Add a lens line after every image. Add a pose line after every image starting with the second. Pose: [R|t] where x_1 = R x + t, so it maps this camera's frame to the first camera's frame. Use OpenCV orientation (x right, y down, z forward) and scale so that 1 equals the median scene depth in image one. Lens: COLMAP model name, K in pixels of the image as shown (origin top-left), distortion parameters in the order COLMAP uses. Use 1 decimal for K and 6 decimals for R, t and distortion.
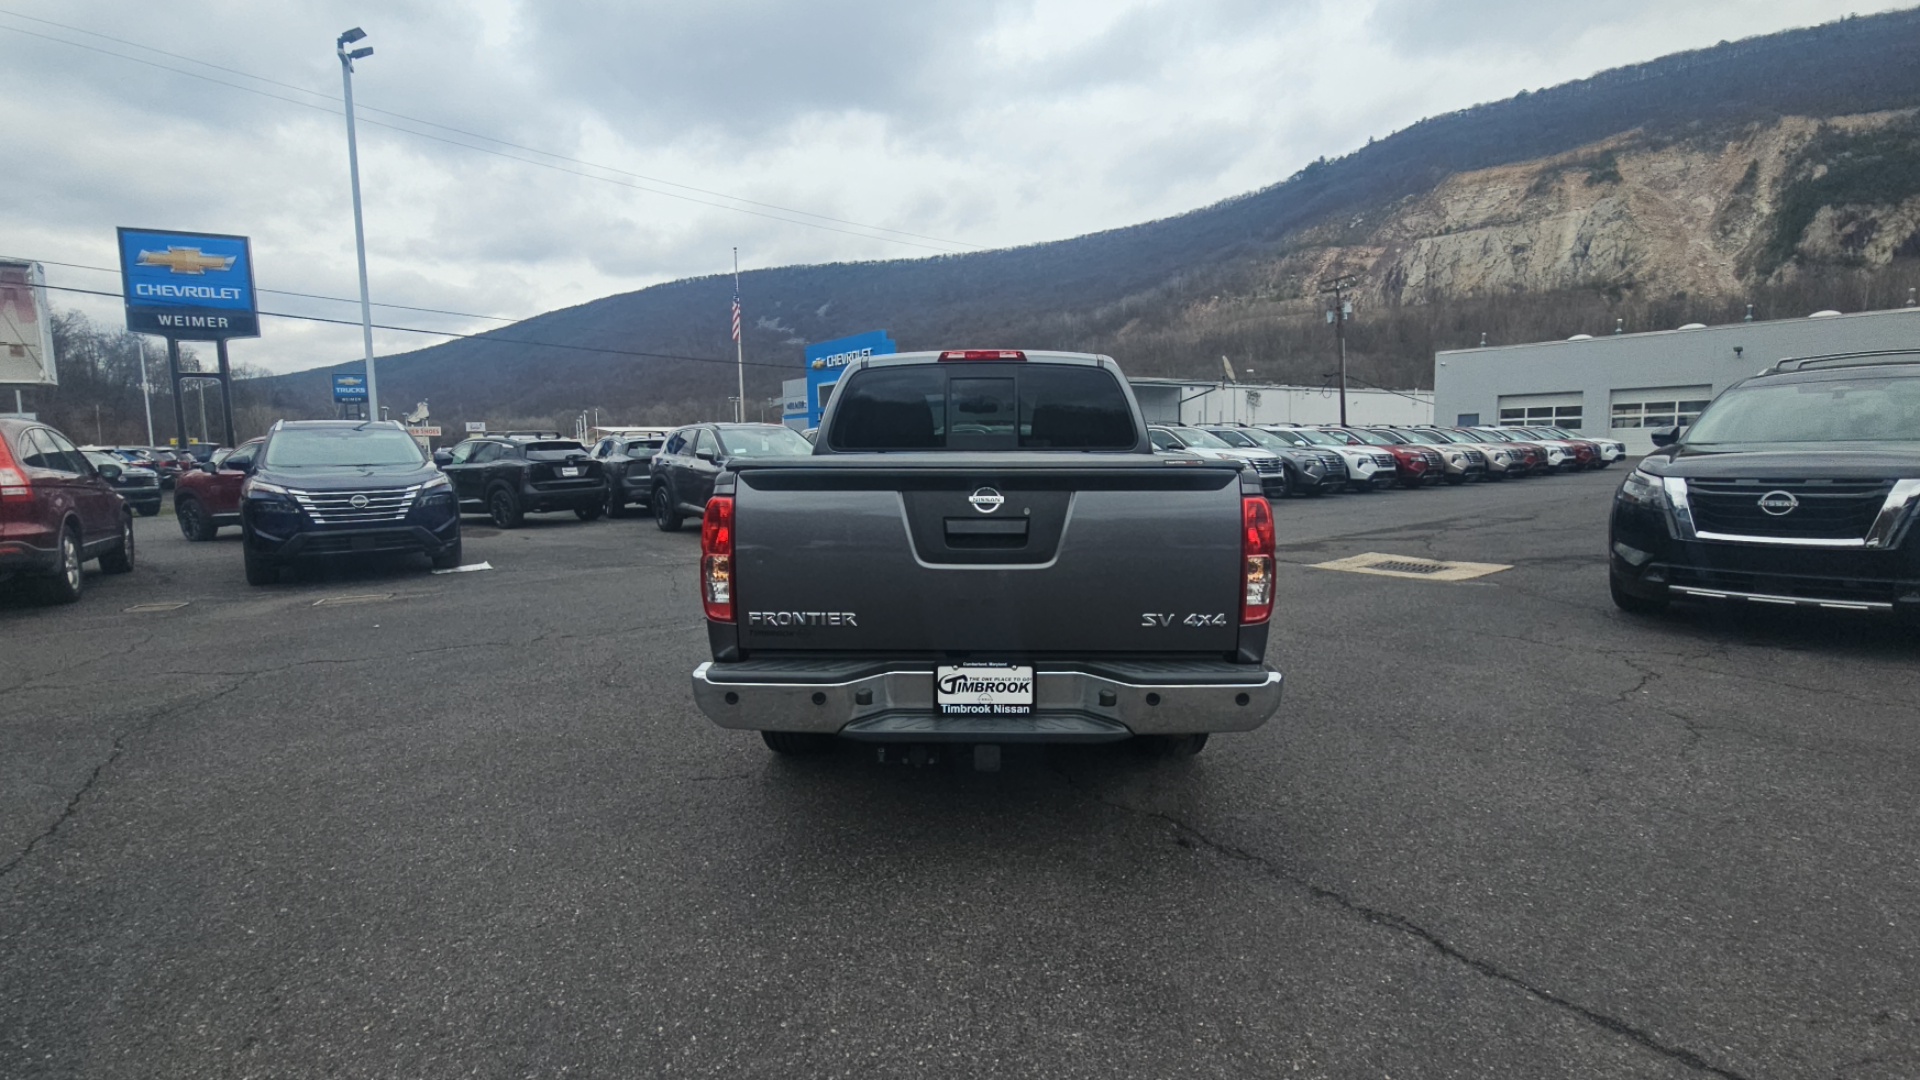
lens RADIAL K [[856.1, 0, 957.6], [0, 856.1, 539.3], [0, 0, 1]] dist [0.013771, -0.010323]
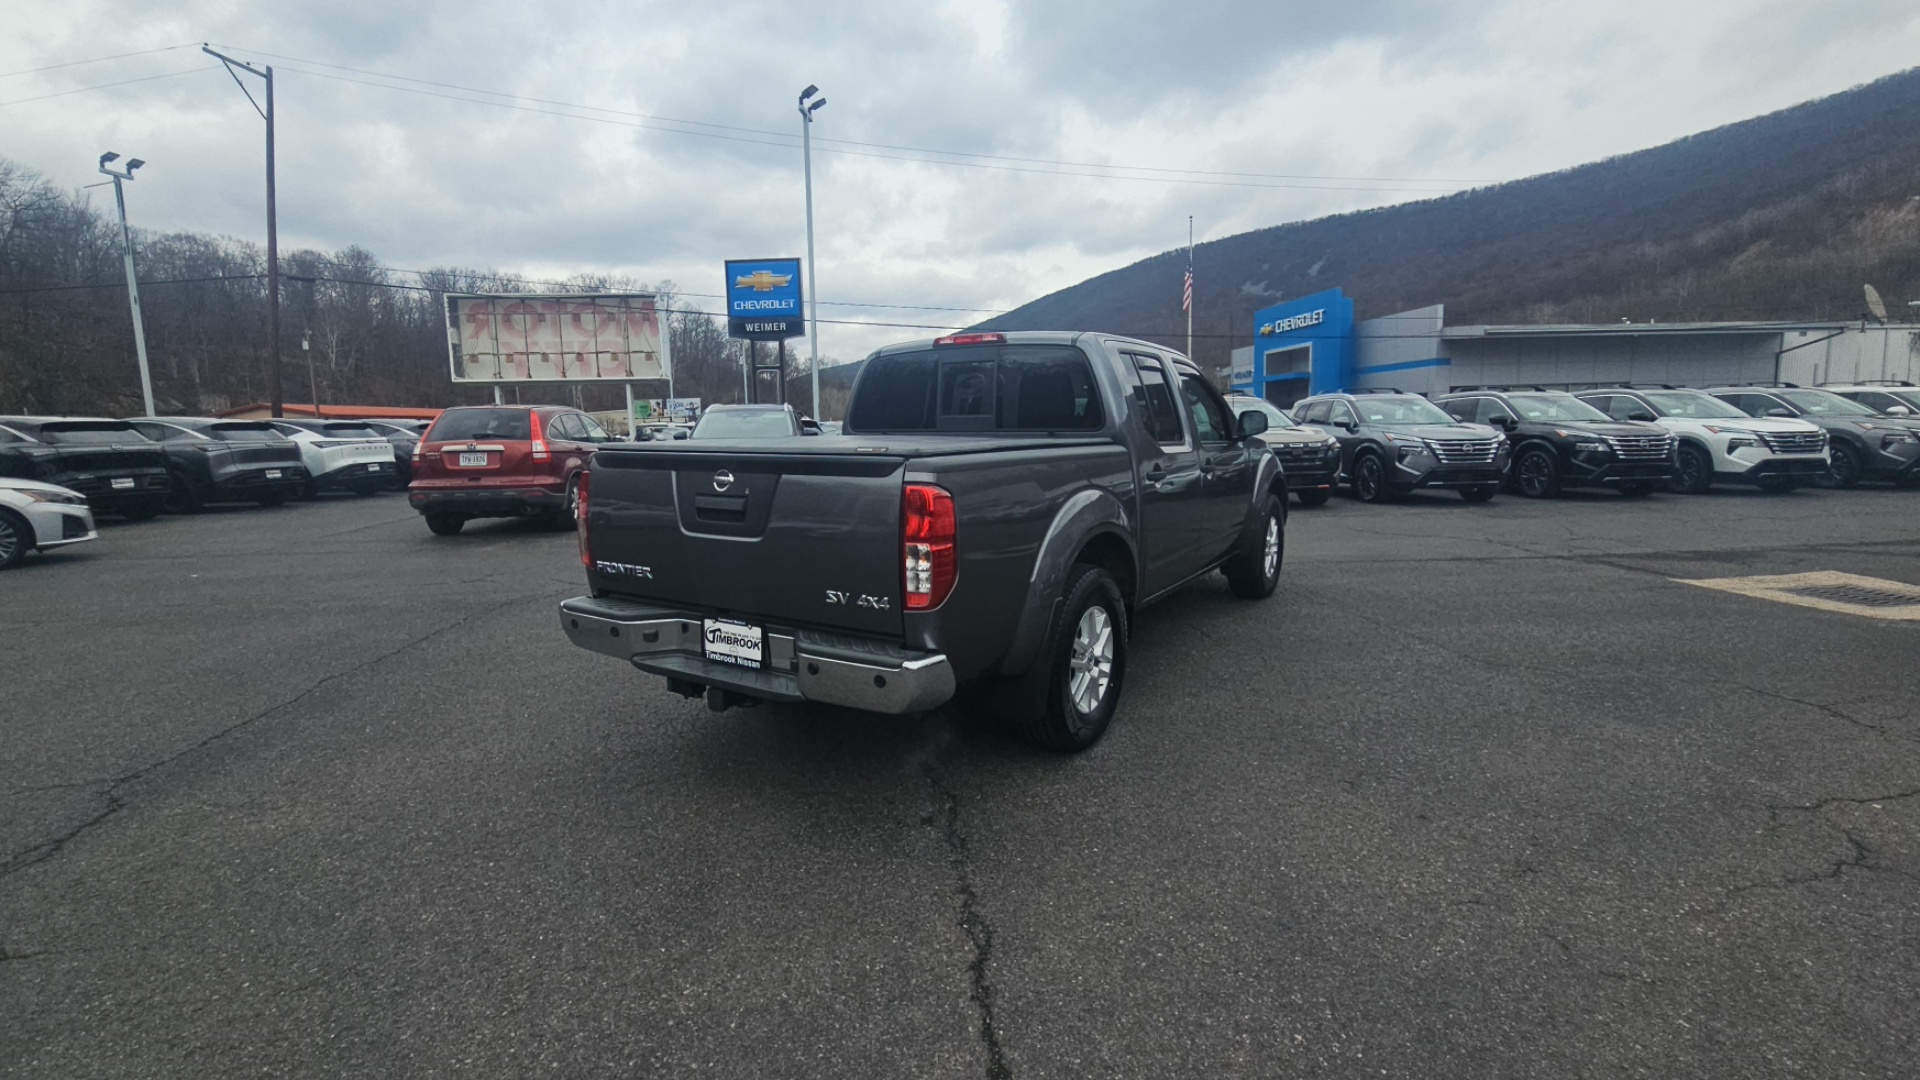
lens RADIAL K [[856.1, 0, 955.6], [0, 856.1, 541.1], [0, 0, 1]] dist [0.013771, -0.010323]
pose [[0.857300, 0.065638, -0.510615, 0.057402], [-0.047653, 0.997698, 0.048244, -0.002179], [0.512607, -0.017027, 0.858455, 0.010353]]
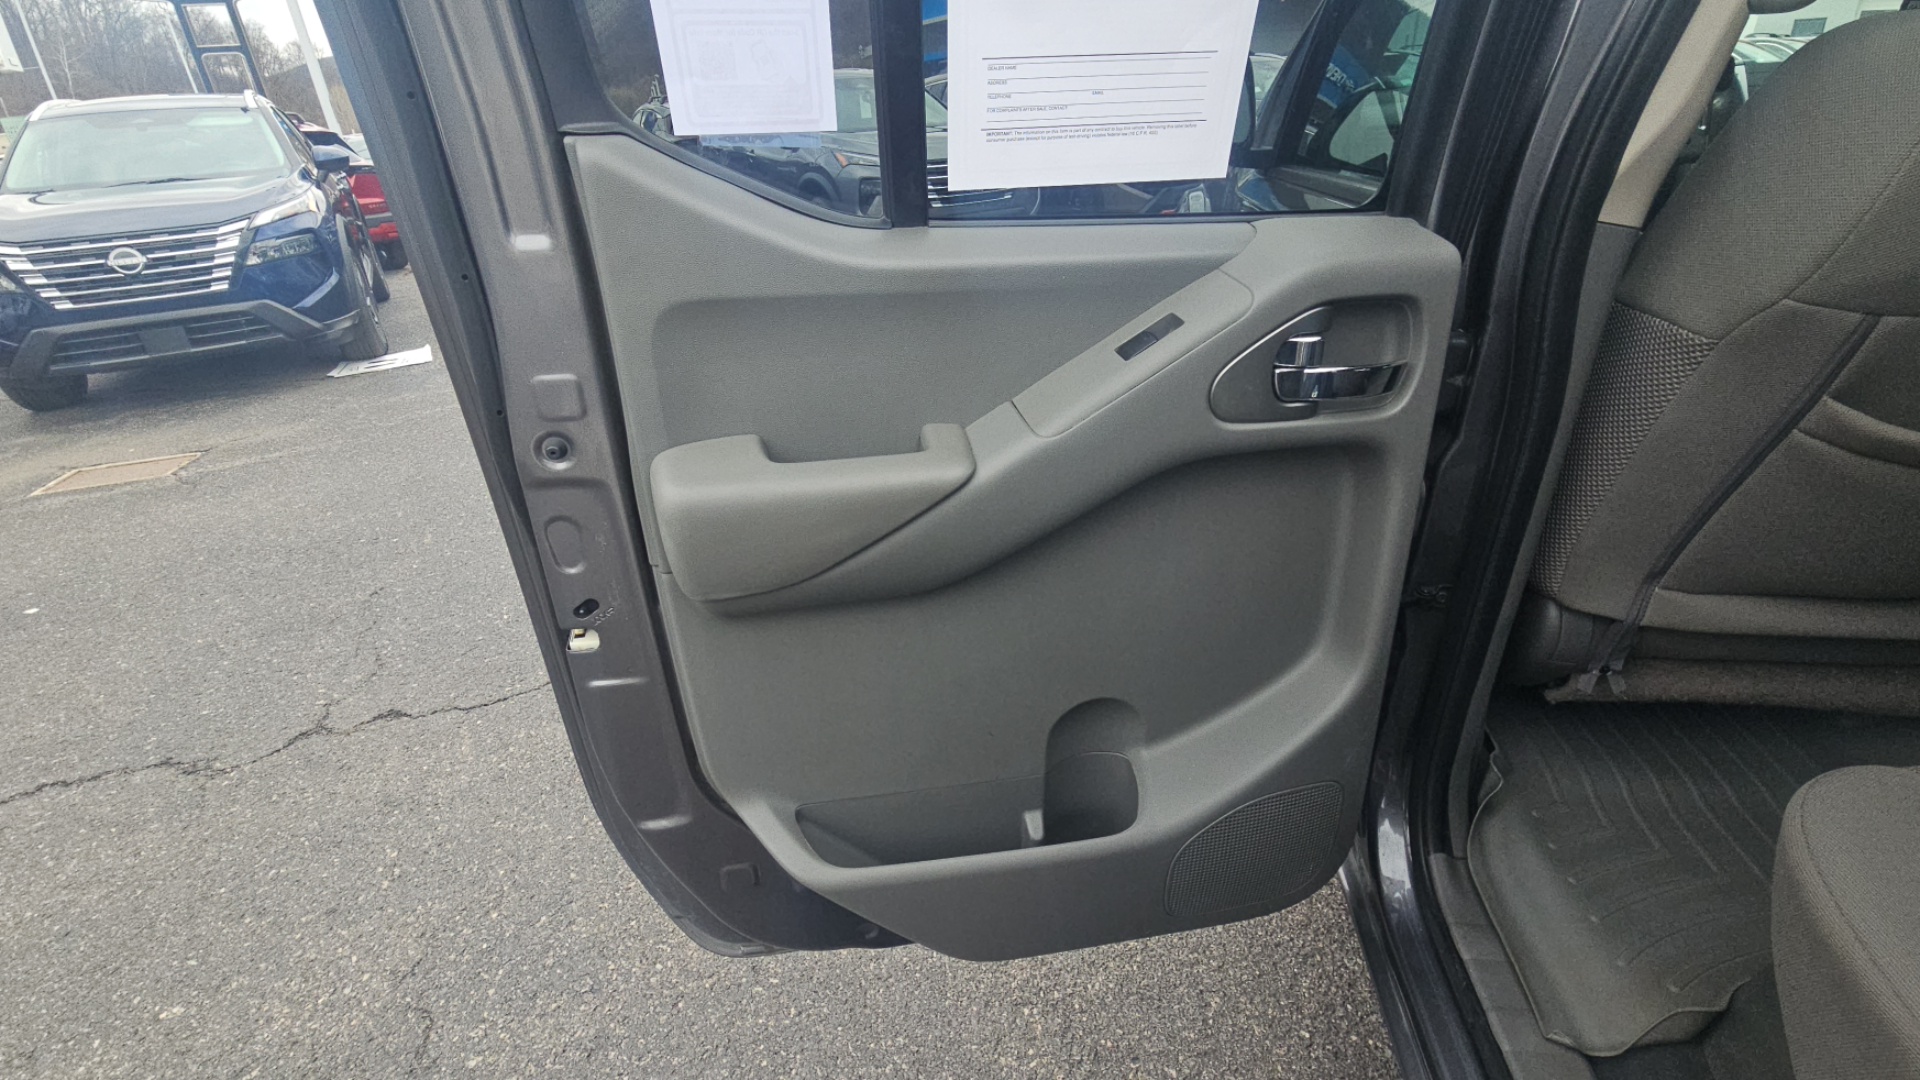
lens RADIAL K [[856.1, 0, 961.1], [0, 856.1, 533.6], [0, 0, 1]] dist [0.013771, -0.010323]
pose [[0.992765, 0.013751, -0.119284, -0.025929], [0.028599, 0.937752, 0.346126, -0.011523], [0.116619, -0.347033, 0.930574, 0.107378]]
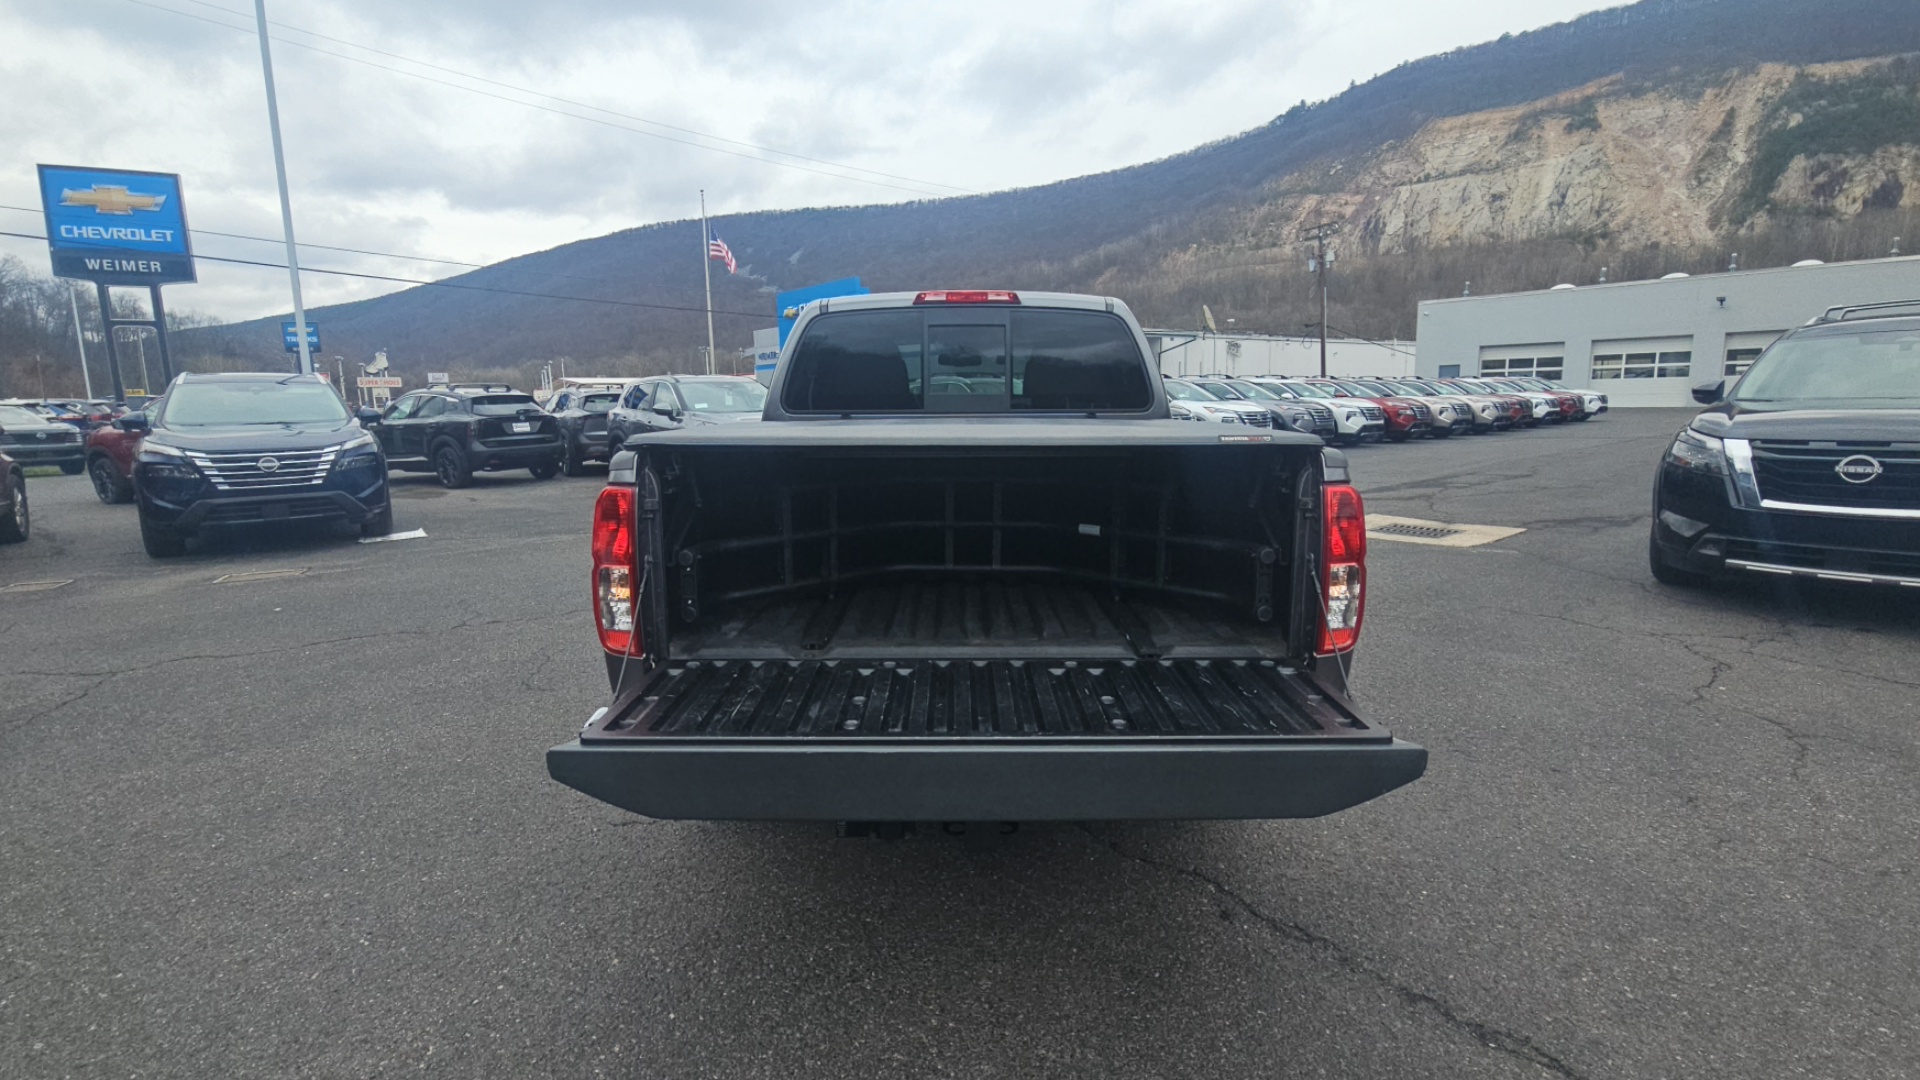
lens RADIAL K [[856.1, 0, 957.9], [0, 856.1, 538.8], [0, 0, 1]] dist [0.013771, -0.010323]
pose [[0.999619, -0.005101, 0.027137, -0.000358], [0.003589, 0.998453, 0.055480, -0.002879], [-0.027378, -0.055361, 0.998091, 0.016878]]
